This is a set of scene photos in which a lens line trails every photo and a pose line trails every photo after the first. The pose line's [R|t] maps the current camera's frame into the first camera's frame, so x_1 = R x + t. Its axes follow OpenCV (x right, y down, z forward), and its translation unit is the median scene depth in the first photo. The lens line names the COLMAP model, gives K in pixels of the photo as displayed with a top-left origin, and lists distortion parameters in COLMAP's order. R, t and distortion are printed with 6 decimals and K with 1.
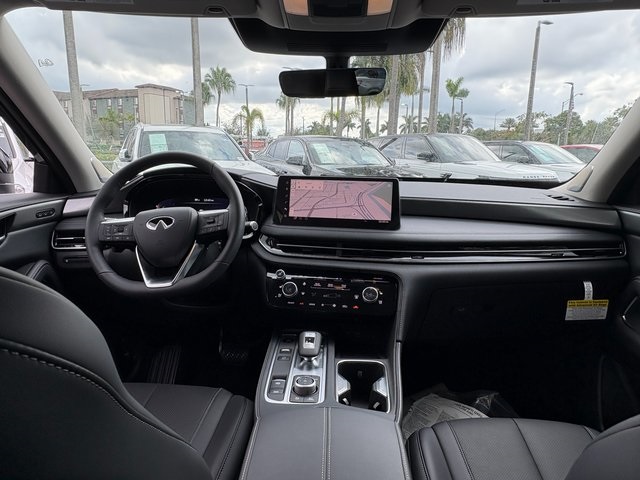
lens RADIAL K [[442.0, 0, 316.7], [0, 442.0, 242.1], [0, 0, 1]] dist [-0.007189, 0.009536]
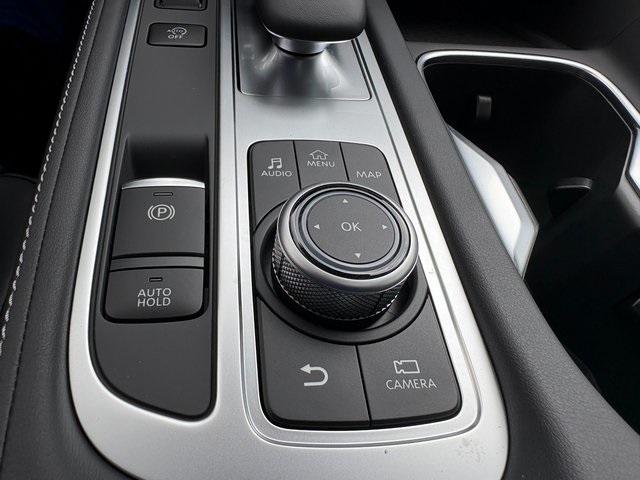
lens RADIAL K [[442.0, 0, 289.2], [0, 442.0, 248.0], [0, 0, 1]] dist [-0.007189, 0.009536]
pose [[0.986365, -0.046855, 0.157764, -0.049818], [-0.074739, 0.726535, 0.683053, 0.156211], [-0.146625, -0.685530, 0.713126, 0.638410]]
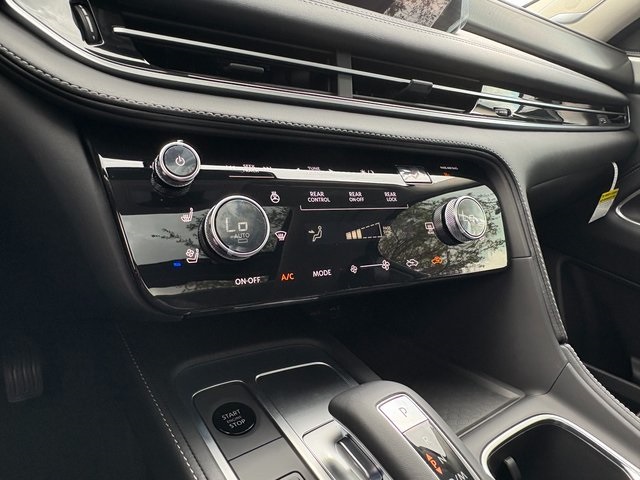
lens RADIAL K [[442.0, 0, 299.0], [0, 442.0, 233.6], [0, 0, 1]] dist [-0.007189, 0.009536]
pose [[0.776429, -0.122344, 0.618216, -0.166416], [-0.035497, 0.970928, 0.236727, 0.049465], [-0.629205, -0.205746, 0.749513, 0.734930]]
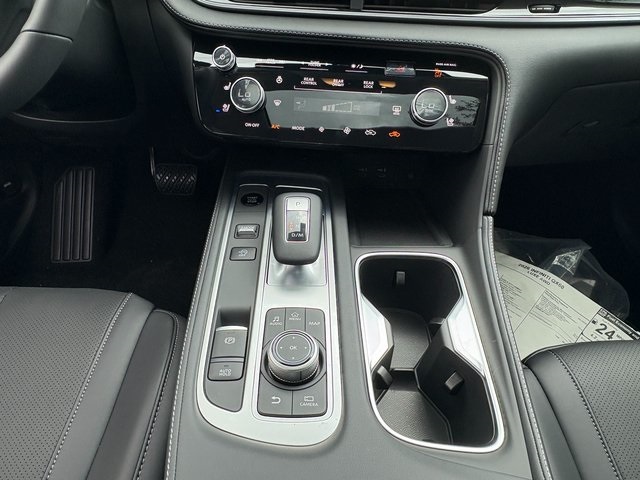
lens RADIAL K [[442.0, 0, 307.1], [0, 442.0, 240.9], [0, 0, 1]] dist [-0.007189, 0.009536]
pose [[0.999186, -0.028555, 0.028481, -0.016140], [0.010828, 0.870198, 0.492584, 0.015745], [-0.038850, -0.491874, 0.869799, 0.492559]]
